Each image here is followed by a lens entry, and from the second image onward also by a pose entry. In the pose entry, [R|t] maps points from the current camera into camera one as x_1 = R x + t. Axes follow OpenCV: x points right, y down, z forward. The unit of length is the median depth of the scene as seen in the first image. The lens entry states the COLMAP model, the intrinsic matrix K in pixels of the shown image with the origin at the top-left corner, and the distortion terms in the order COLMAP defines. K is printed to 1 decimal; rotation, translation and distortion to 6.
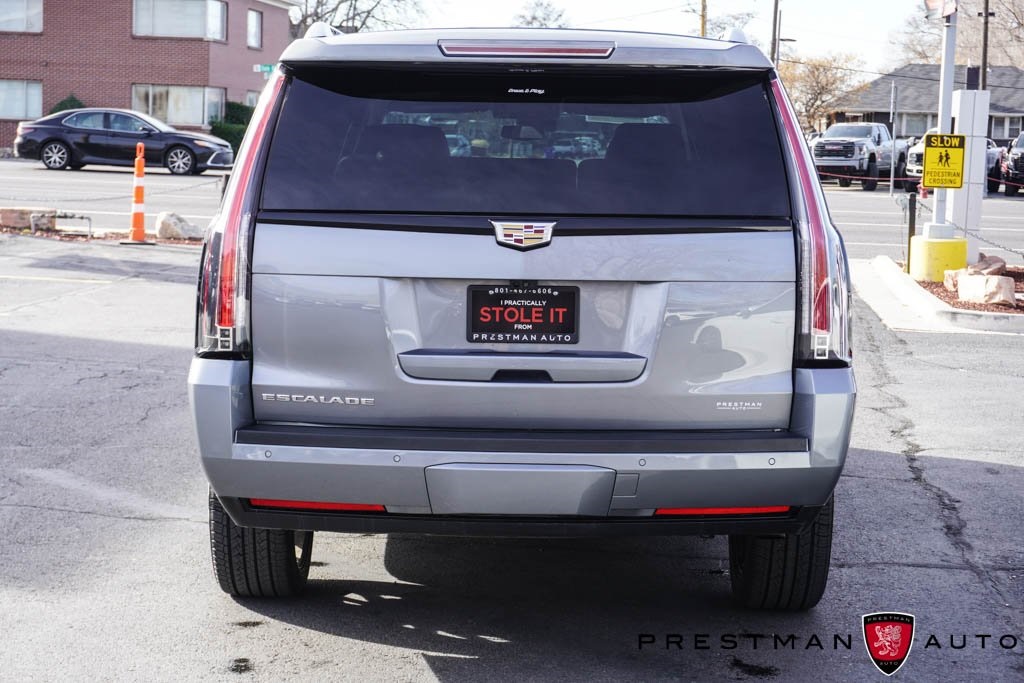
lens RADIAL K [[1970.8, 0, 510.7], [0, 1970.8, 344.2], [0, 0, 1]] dist [0.051242, 0.000000]
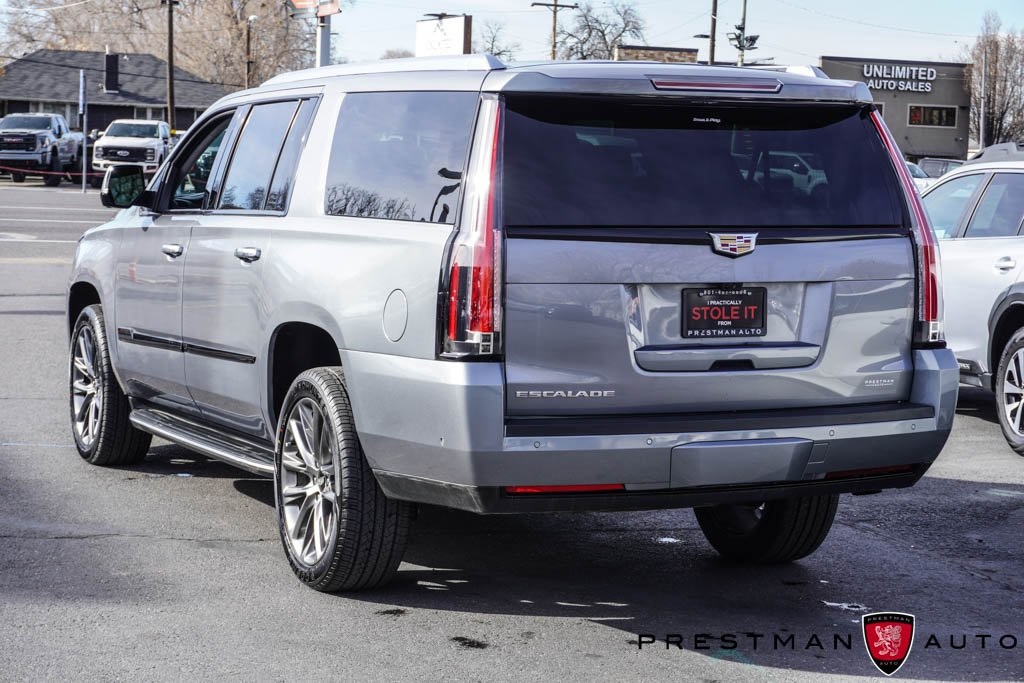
lens RADIAL K [[2142.9, 0, 513.5], [0, 2142.9, 336.9], [0, 0, 1]] dist [0.071253, 0.000000]
pose [[0.902177, -0.035574, 0.429897, -0.649998], [0.038326, 0.999263, 0.002258, -0.008329], [-0.429660, 0.014439, 0.902875, -0.089383]]
